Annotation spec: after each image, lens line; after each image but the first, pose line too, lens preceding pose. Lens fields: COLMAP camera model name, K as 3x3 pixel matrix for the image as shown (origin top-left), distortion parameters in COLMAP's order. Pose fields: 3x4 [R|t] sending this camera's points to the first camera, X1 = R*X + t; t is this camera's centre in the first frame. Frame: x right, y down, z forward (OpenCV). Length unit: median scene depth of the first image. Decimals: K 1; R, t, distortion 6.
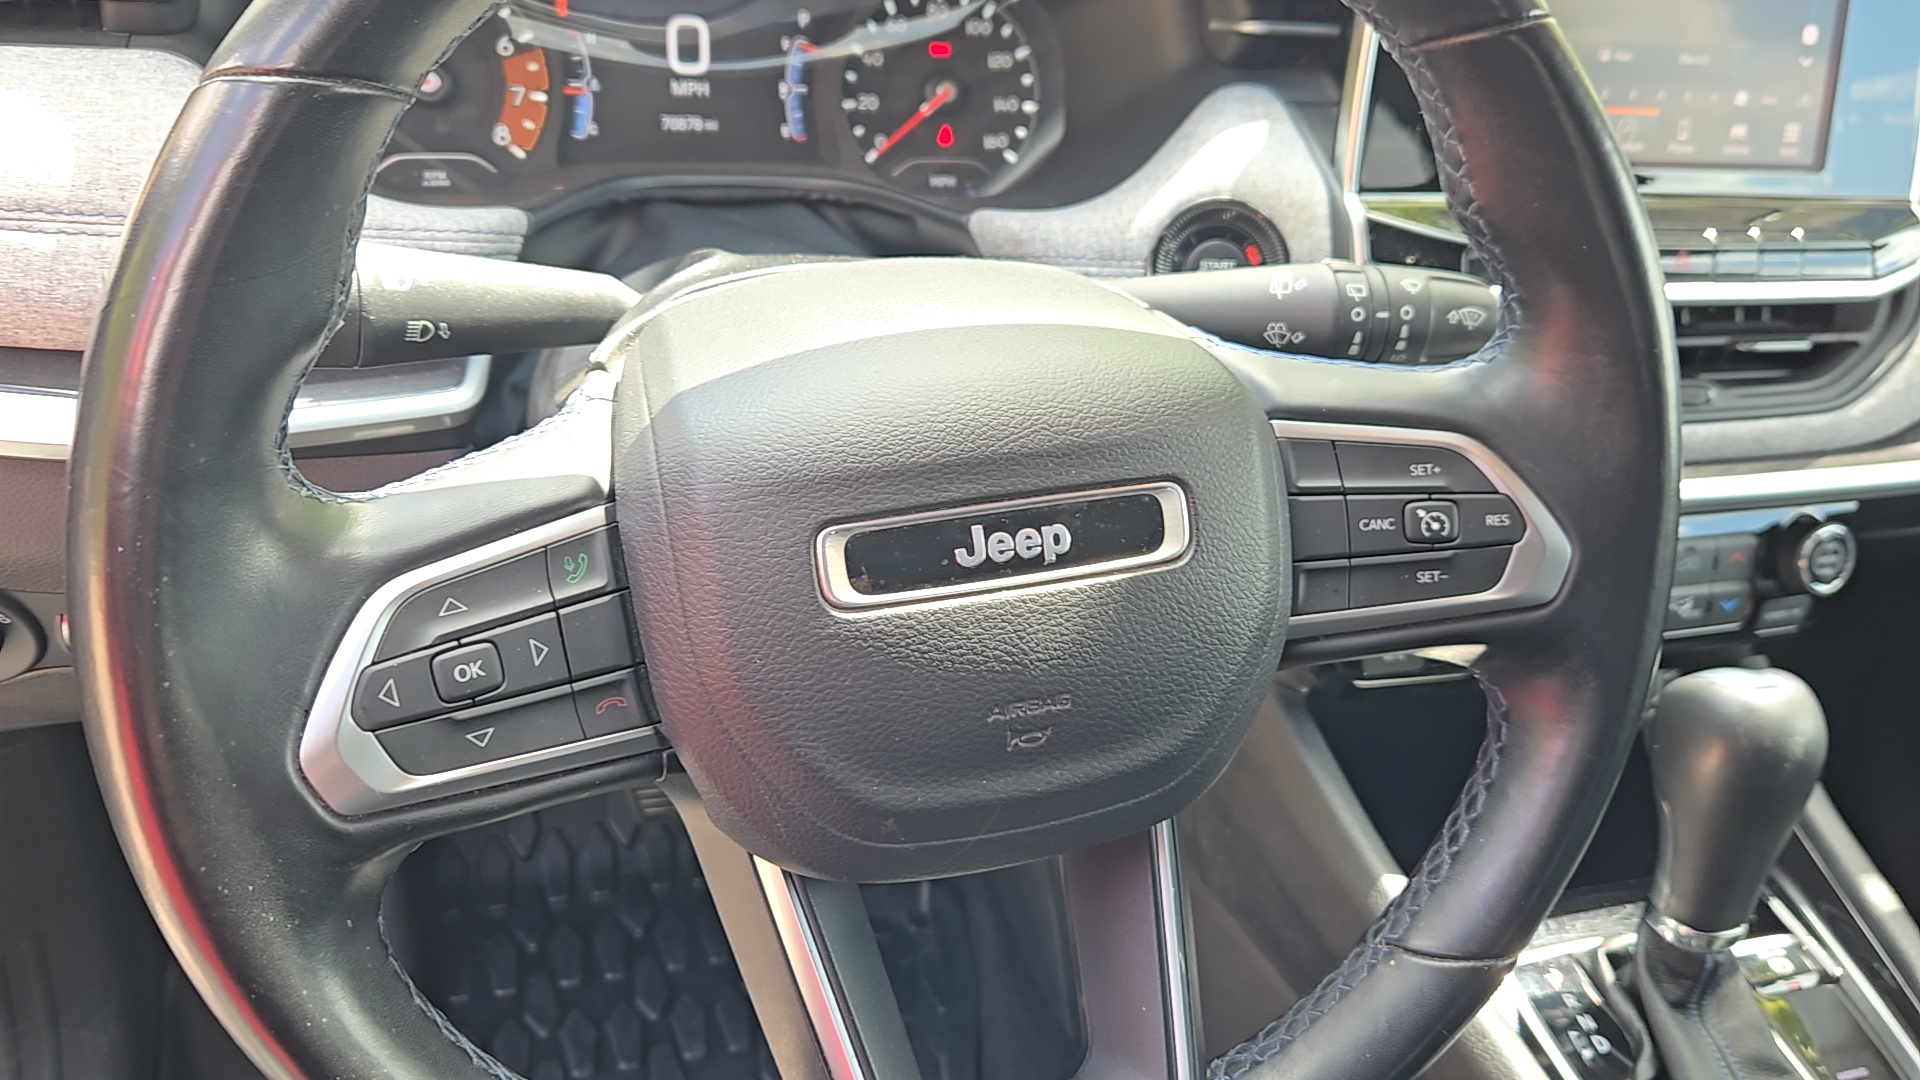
lens RADIAL K [[1590.9, 0, 941.6], [0, 1590.9, 534.5], [0, 0, 1]] dist [0.002232, -0.001506]
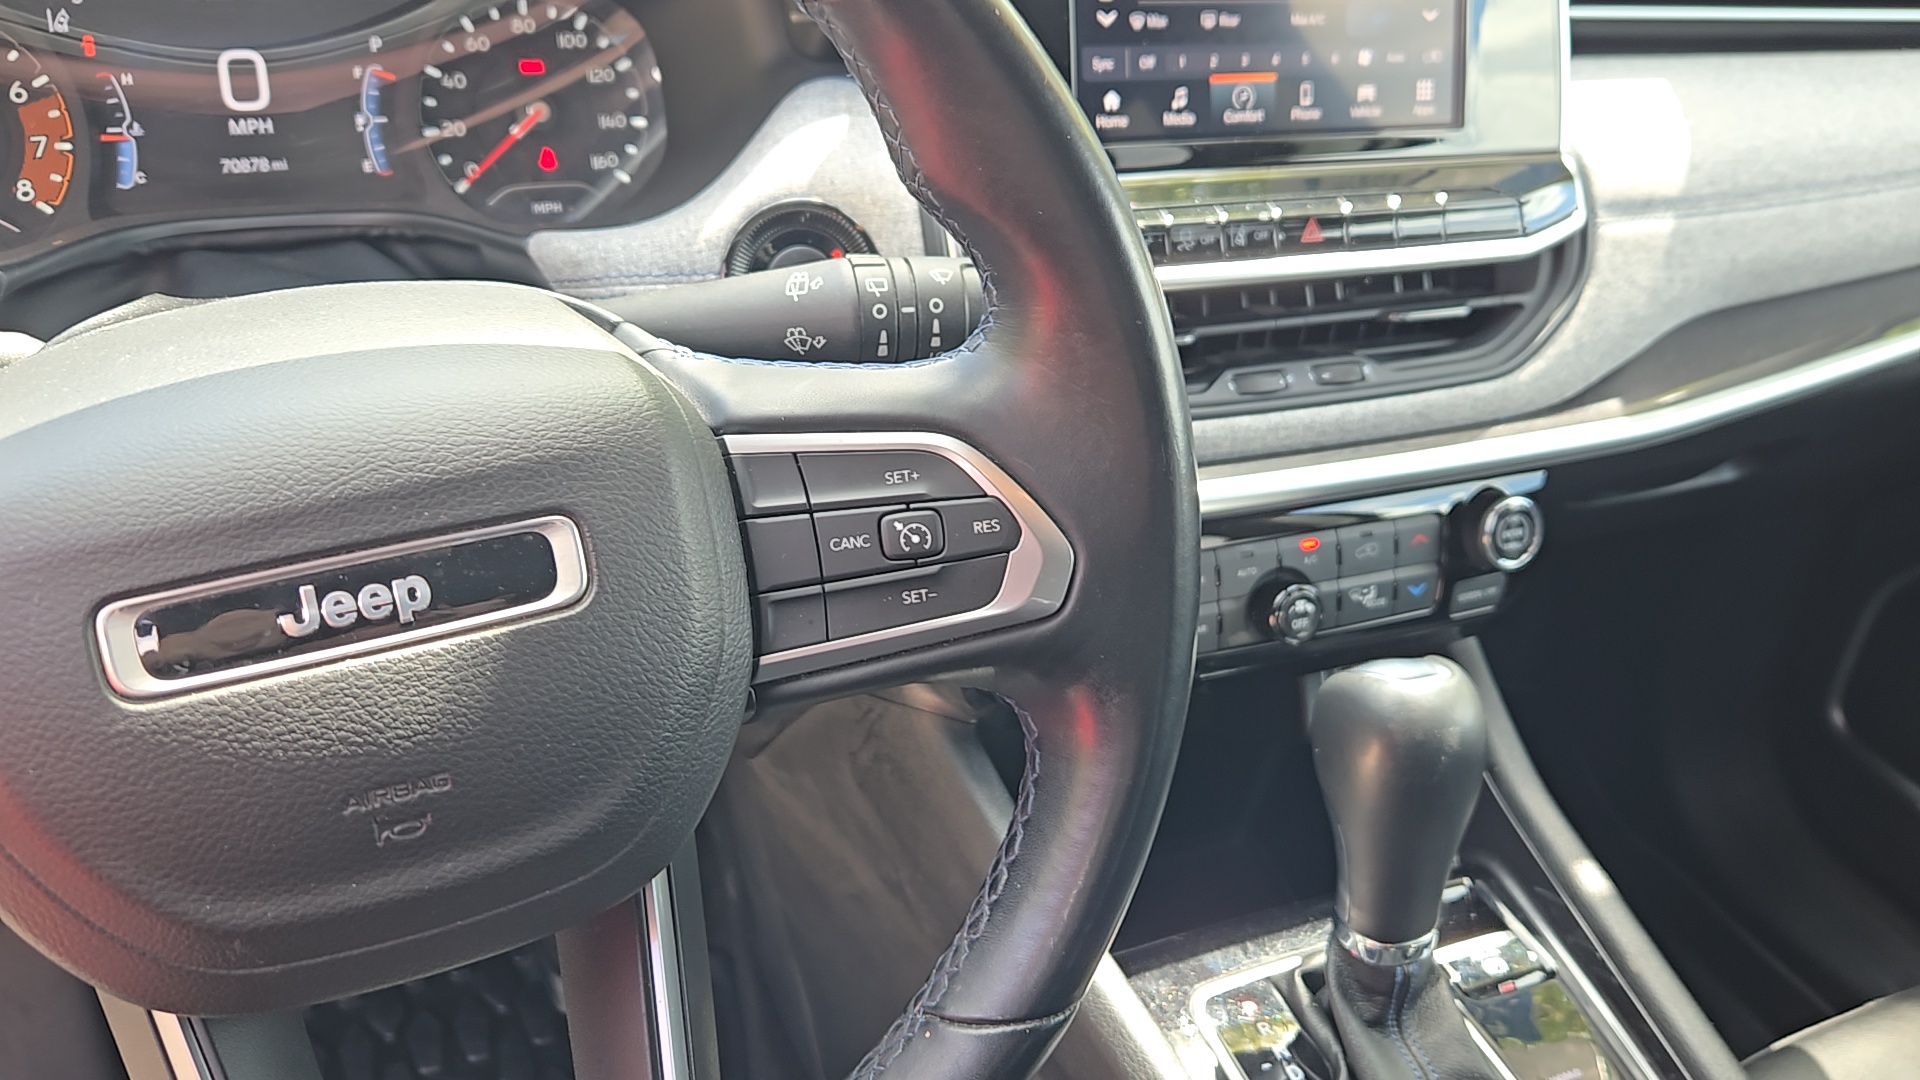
lens RADIAL K [[1595.3, 0, 931.0], [0, 1595.3, 539.9], [0, 0, 1]] dist [-0.002315, 0.011767]
pose [[0.994829, -0.085098, 0.055438, 0.199178], [0.086229, 0.996107, -0.018333, 0.008984], [-0.053662, 0.023019, 0.998294, 0.083675]]
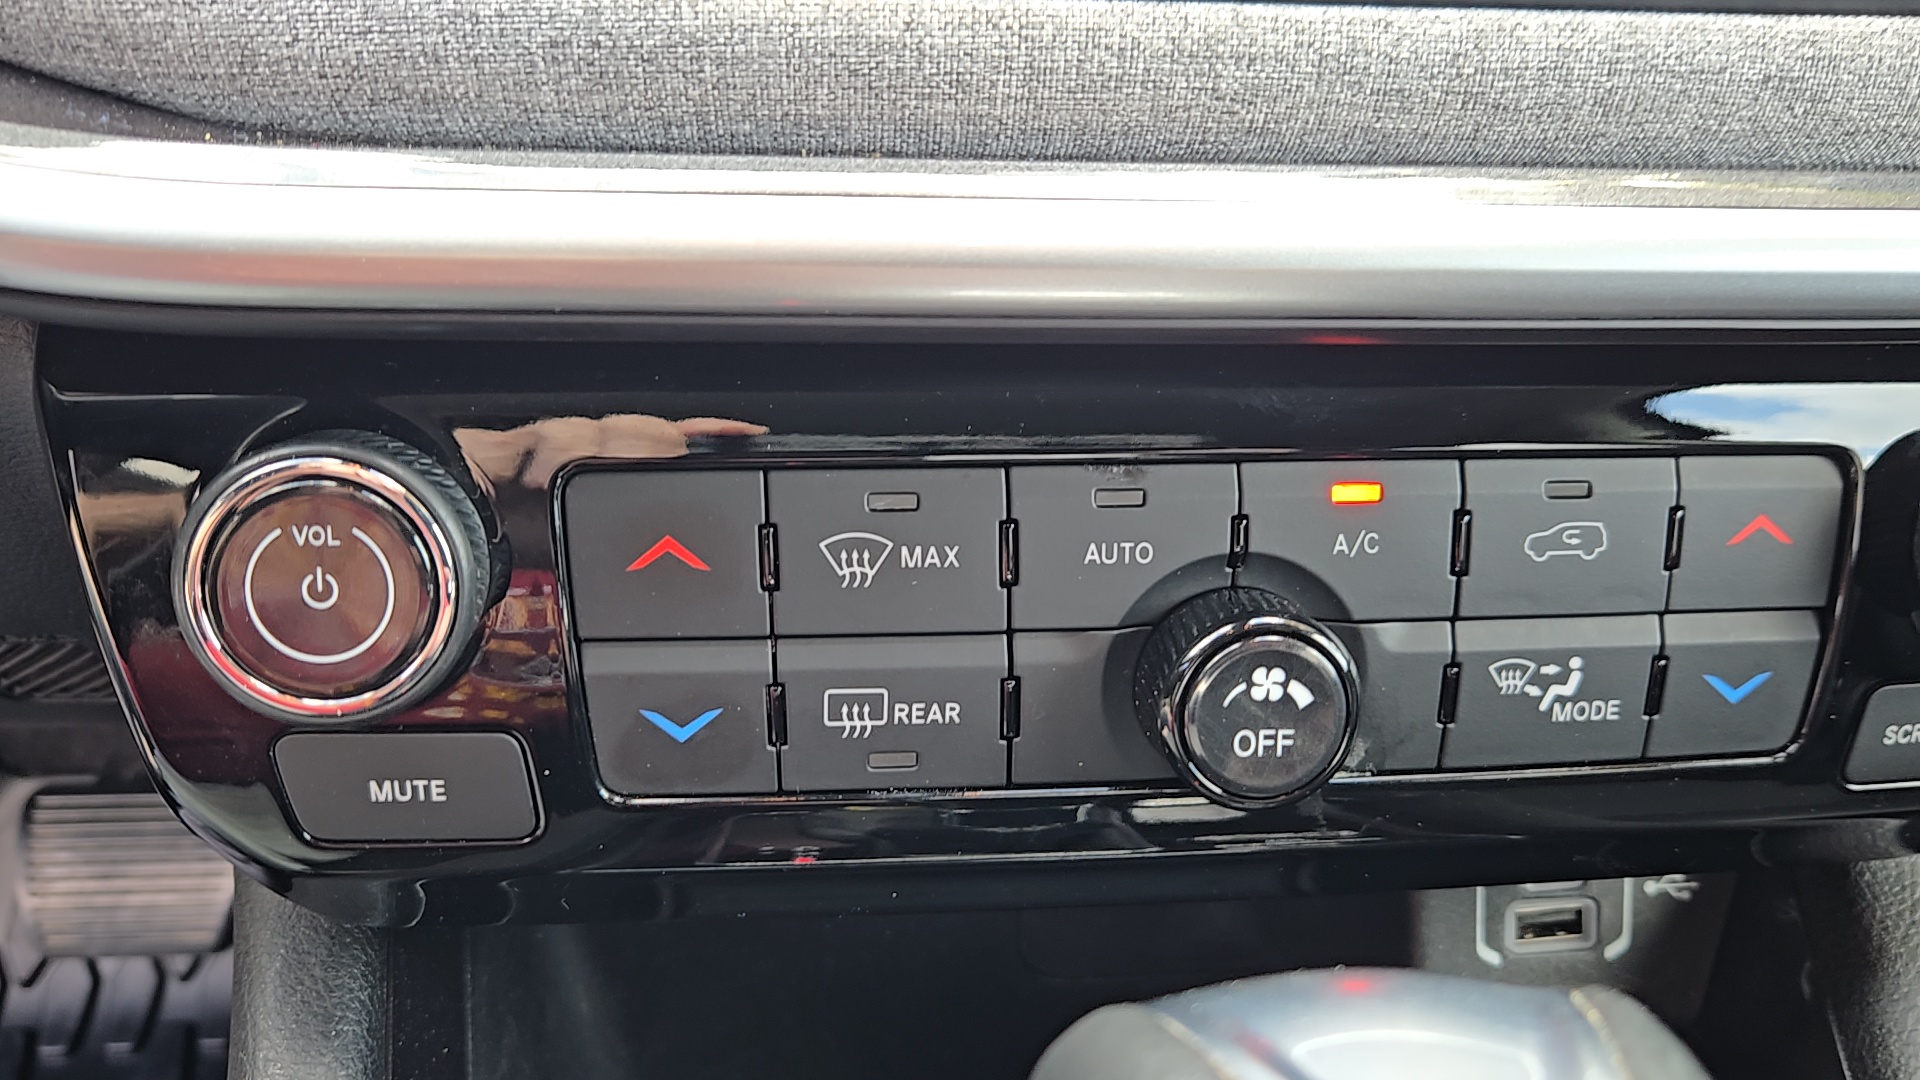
lens RADIAL K [[1623.9, 0, 960.3], [0, 1623.9, 525.4], [0, 0, 1]] dist [-0.007965, -0.015385]
pose [[0.975858, 0.037579, -0.215150, 0.531035], [-0.046144, 0.998324, -0.034923, 0.038925], [0.213477, 0.044007, 0.975957, 0.854707]]
